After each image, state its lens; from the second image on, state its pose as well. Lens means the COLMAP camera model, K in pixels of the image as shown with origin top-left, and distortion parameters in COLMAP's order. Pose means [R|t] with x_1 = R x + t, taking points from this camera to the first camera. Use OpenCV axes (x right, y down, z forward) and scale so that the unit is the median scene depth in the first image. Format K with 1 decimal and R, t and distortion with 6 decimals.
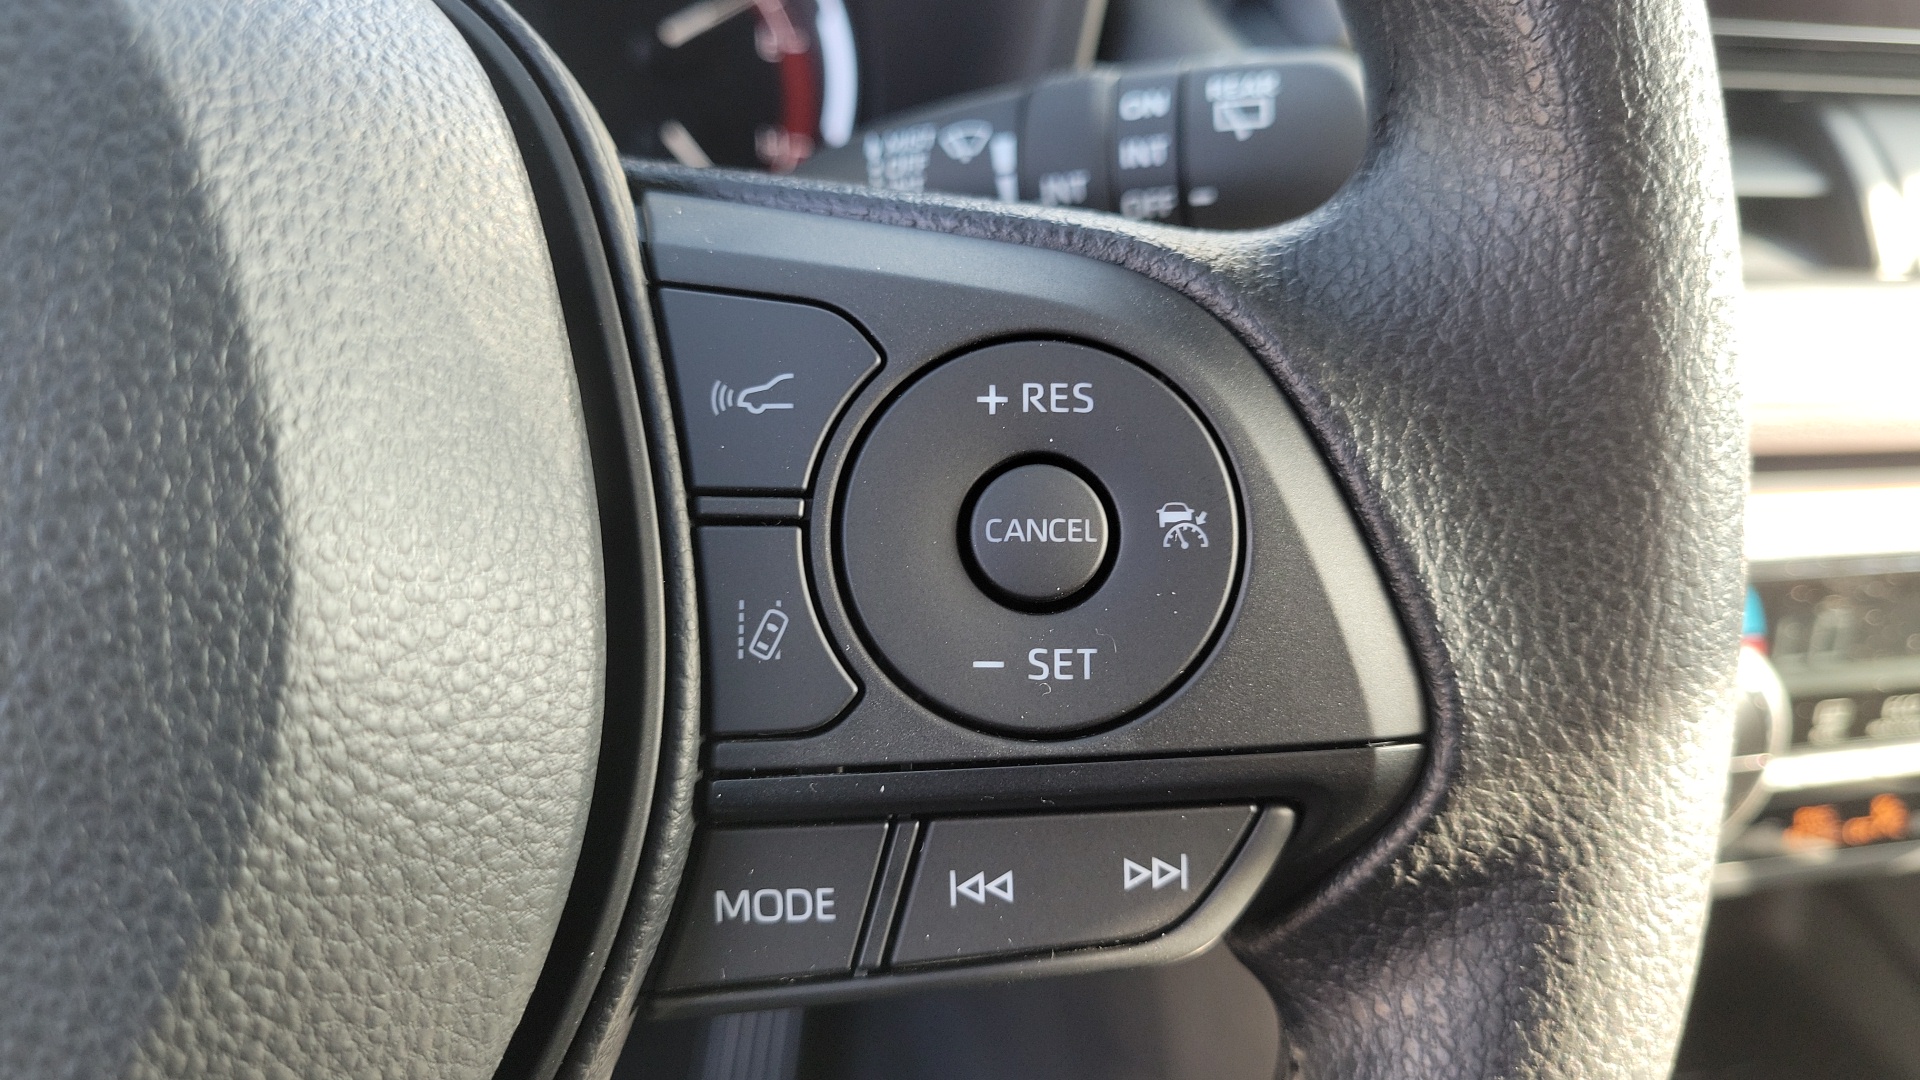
lens RADIAL K [[1527.3, 0, 960.0], [0, 1527.3, 540.0], [0, 0, 1]] dist [-0.005095, -0.006313]
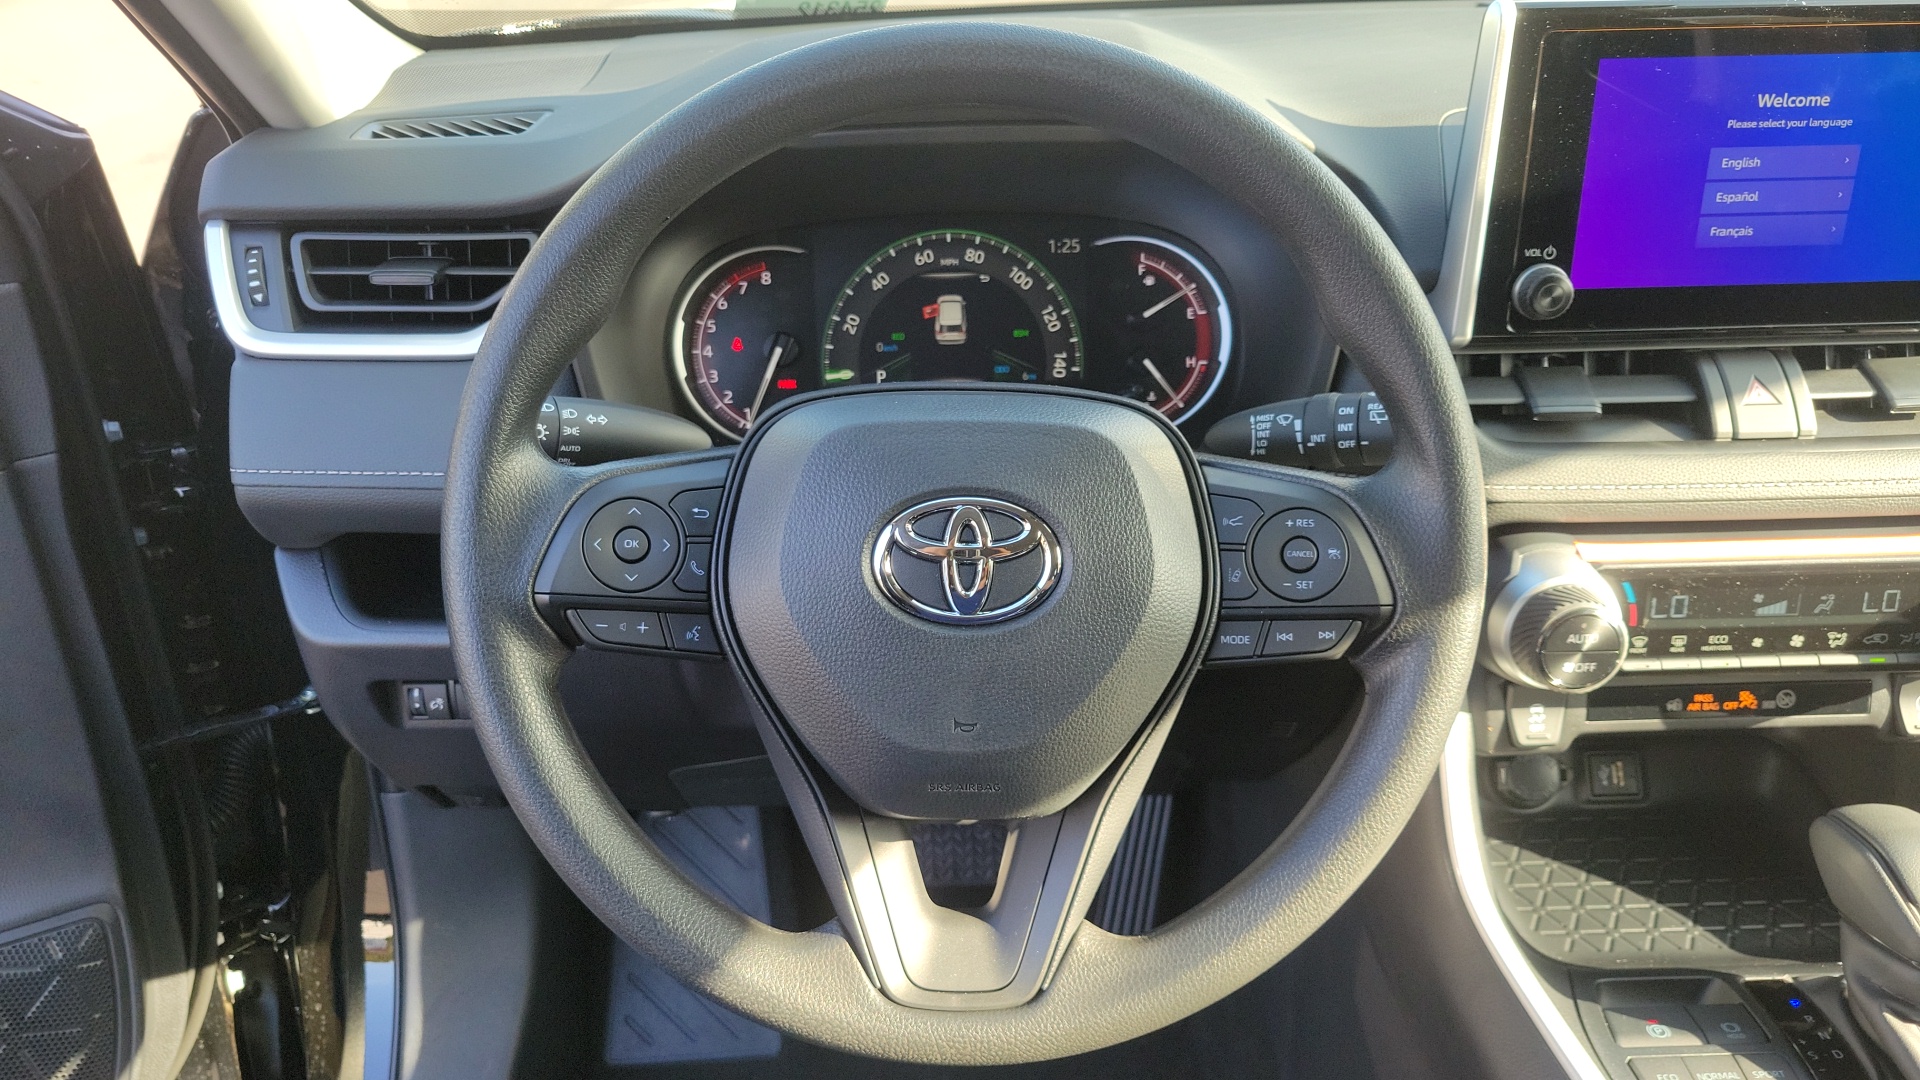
lens RADIAL K [[1464.6, 0, 960.0], [0, 1464.6, 540.0], [0, 0, 1]] dist [0.020717, -0.006762]
pose [[0.977650, 0.019199, -0.209362, -0.020511], [-0.019978, 0.999799, -0.001610, -0.019440], [0.209289, 0.005757, 0.977837, -3.206777]]
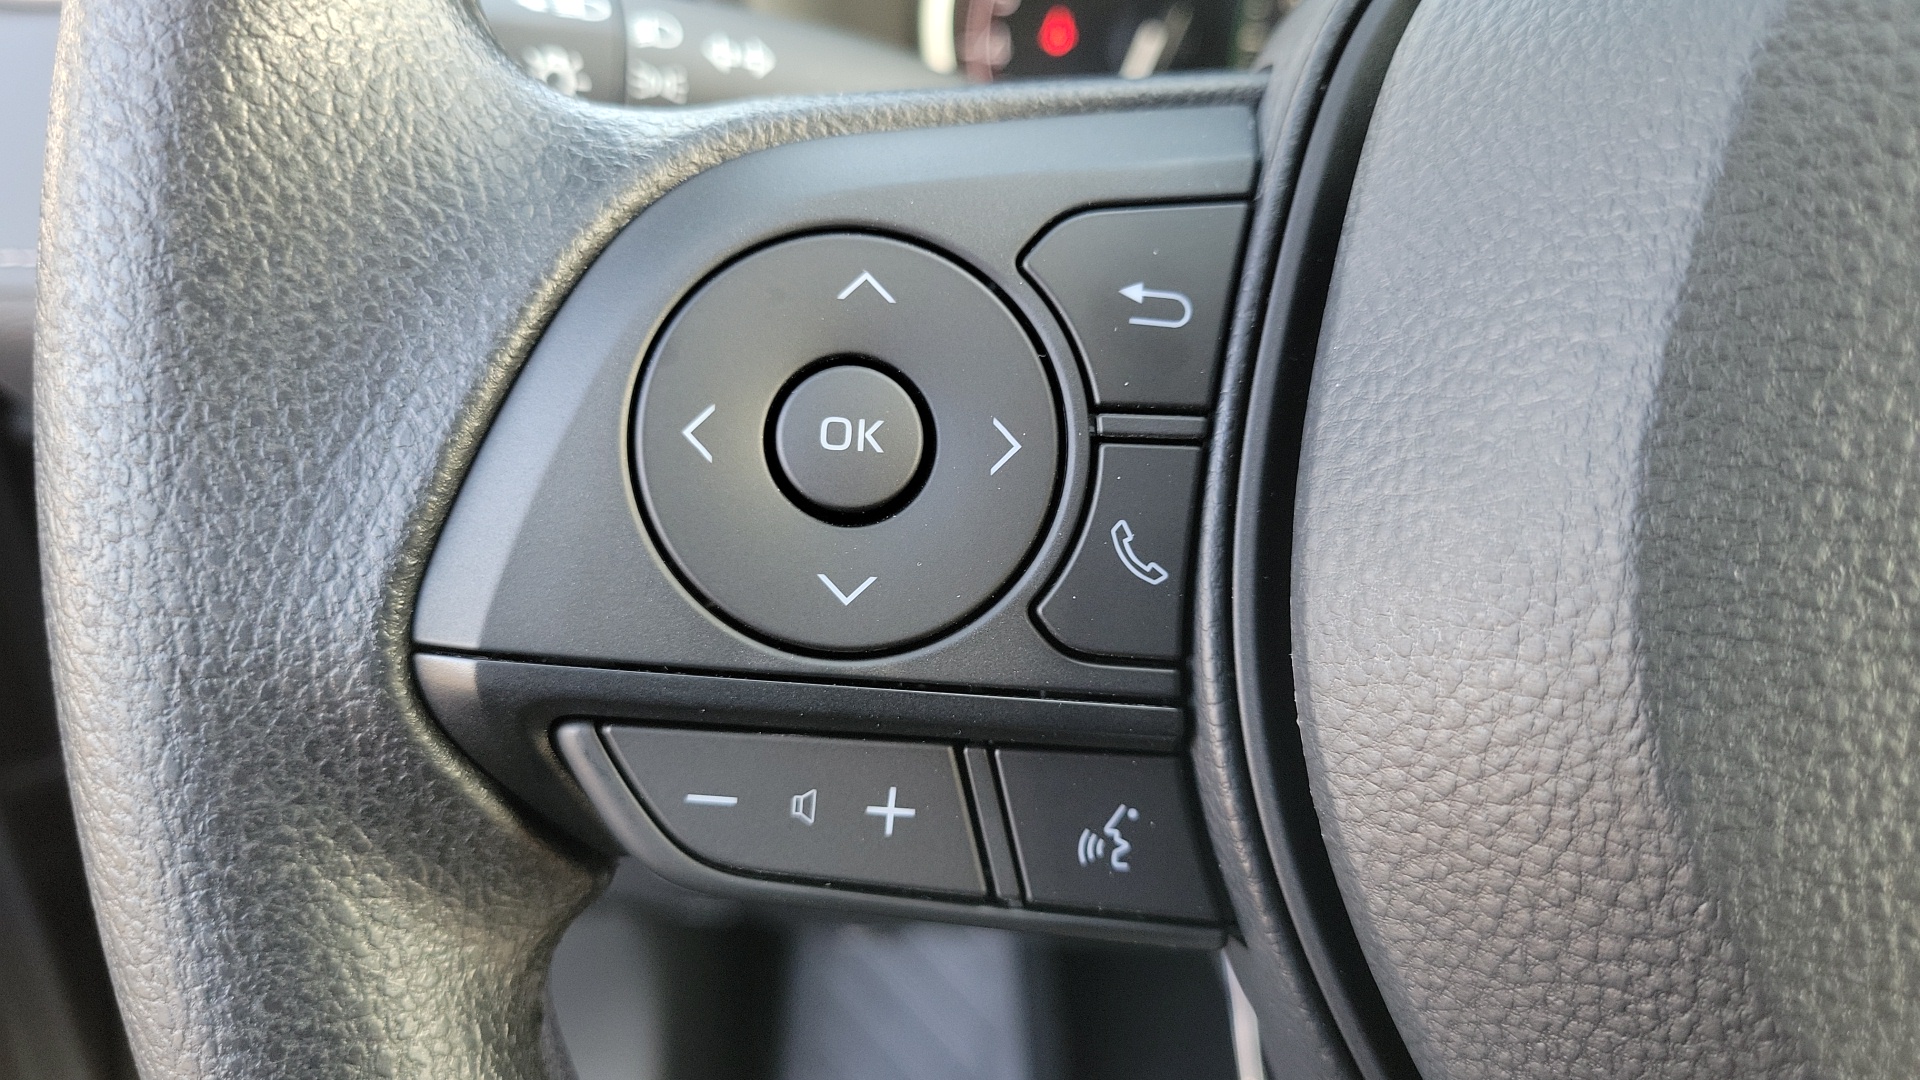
lens RADIAL K [[1436.9, 0, 956.7], [0, 1436.9, 524.8], [0, 0, 1]] dist [0.035418, -0.016554]
pose [[0.945871, 0.048575, -0.320887, -1.411235], [-0.043555, 0.998791, 0.022809, 0.034178], [0.321607, -0.007598, 0.946843, -0.244870]]
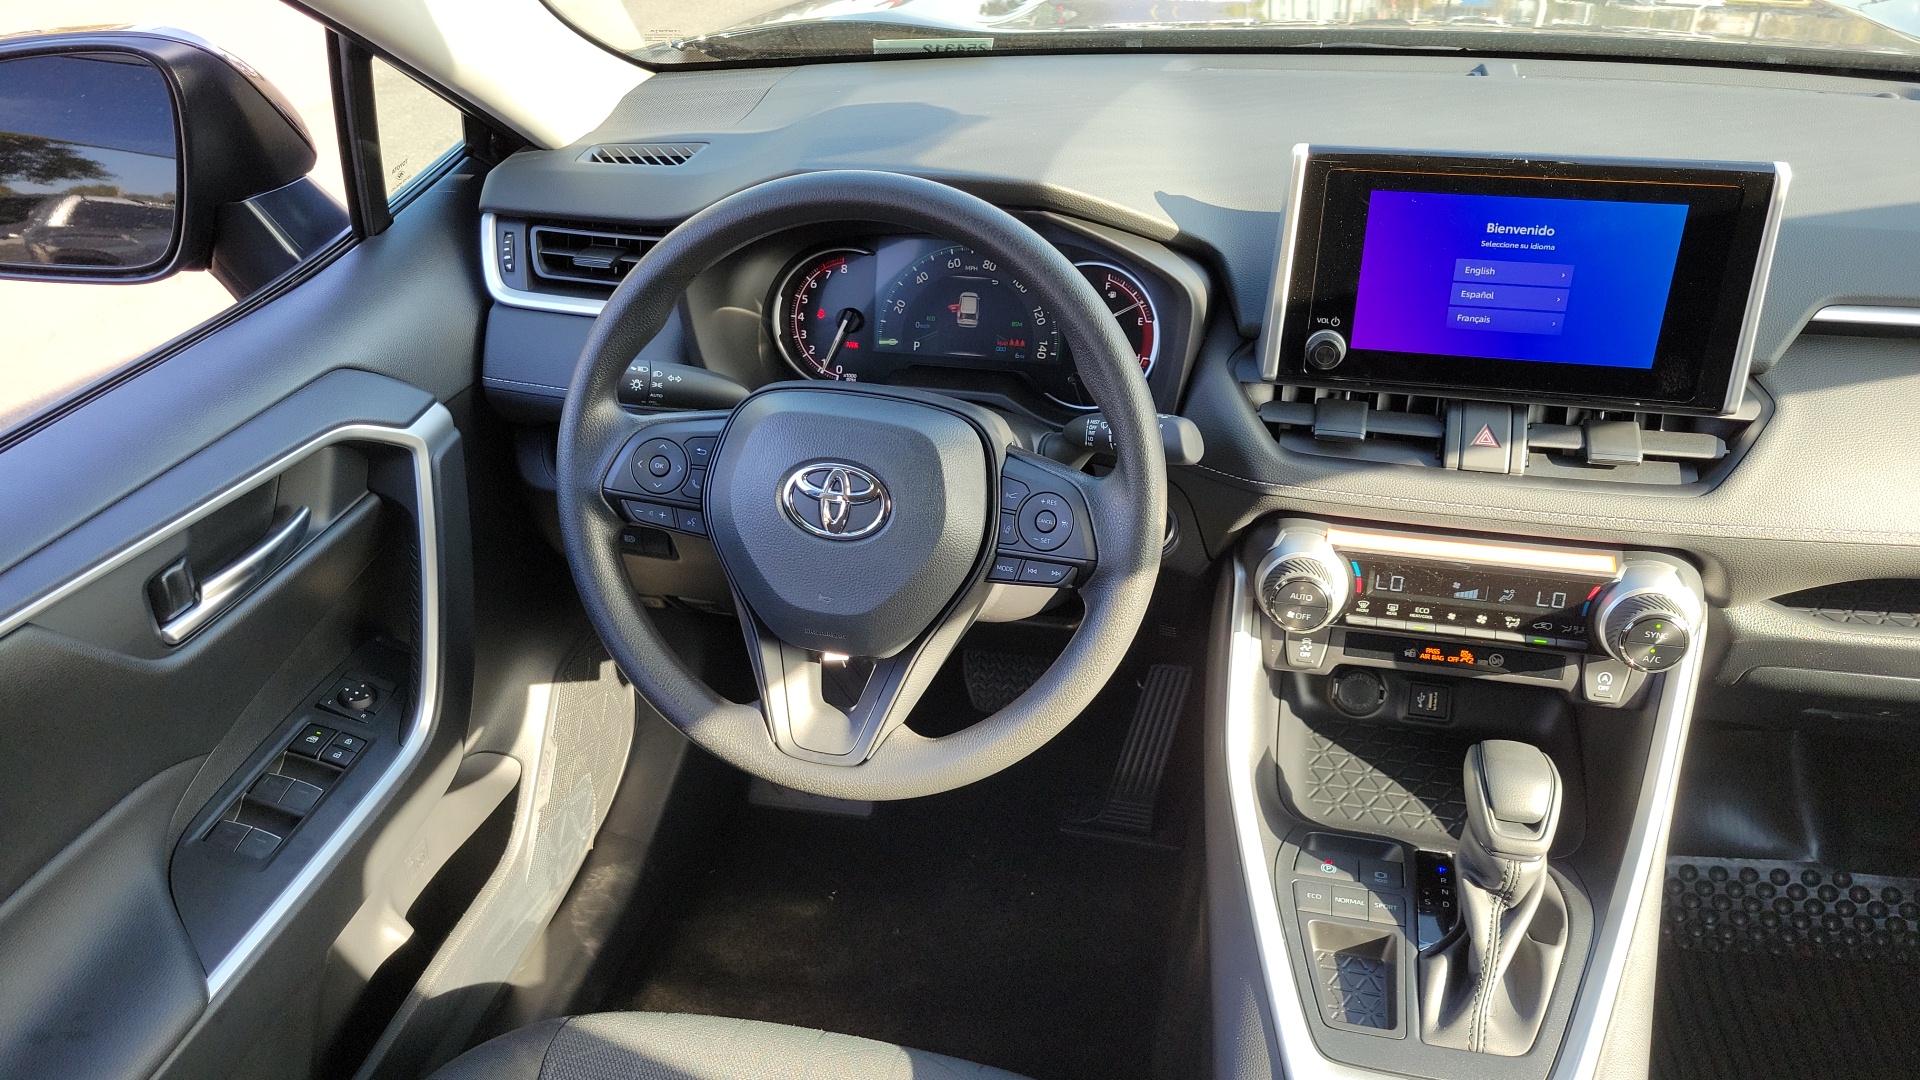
lens RADIAL K [[1438.9, 0, 960.0], [0, 1438.9, 540.0], [0, 0, 1]] dist [0.032044, -0.005581]
pose [[0.894061, 0.164577, -0.416617, 2.396616], [-0.125531, 0.984847, 0.119658, -0.642476], [0.429997, -0.054683, 0.901173, -4.964814]]
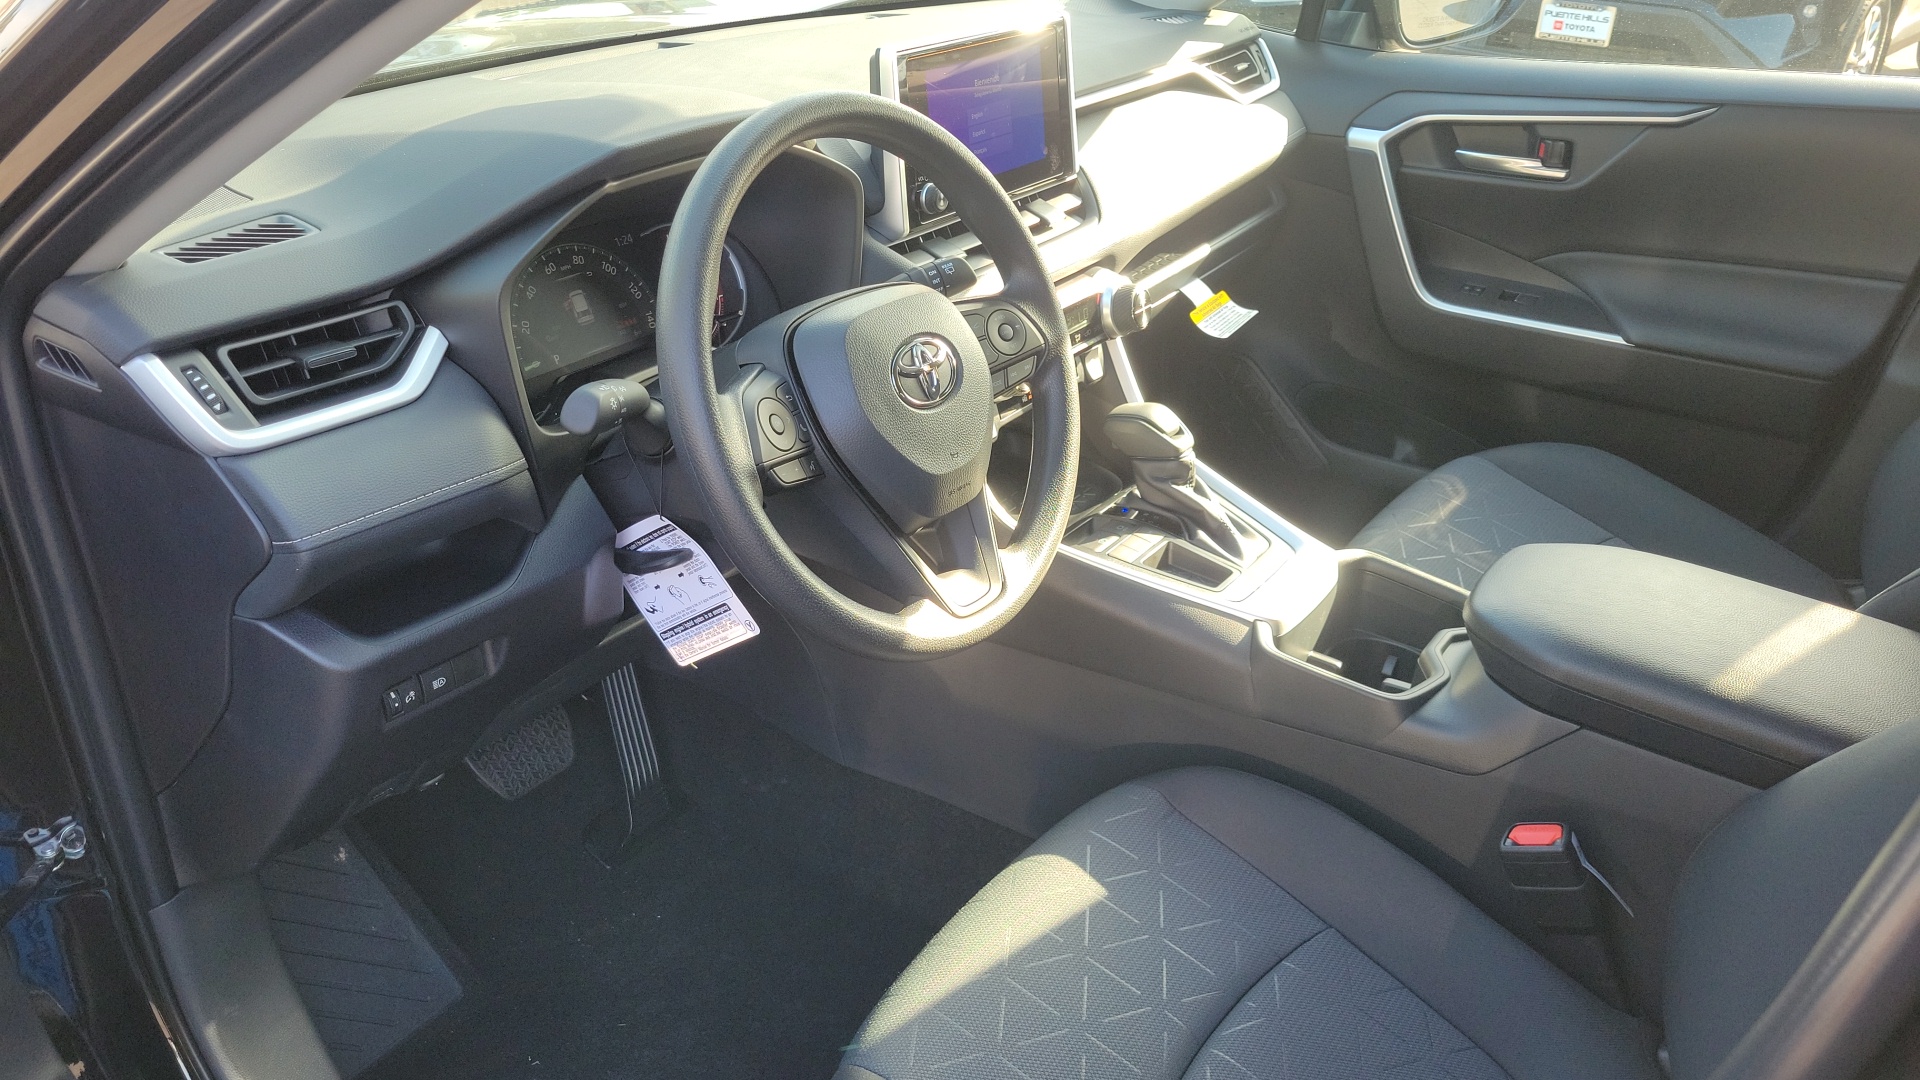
lens RADIAL K [[1436.9, 0, 956.7], [0, 1436.9, 524.8], [0, 0, 1]] dist [0.035418, -0.016554]
pose [[0.748315, -0.351600, 0.562496, -5.038658], [0.335887, 0.932067, 0.135761, -0.177722], [-0.572018, 0.087343, 0.815578, -5.285853]]
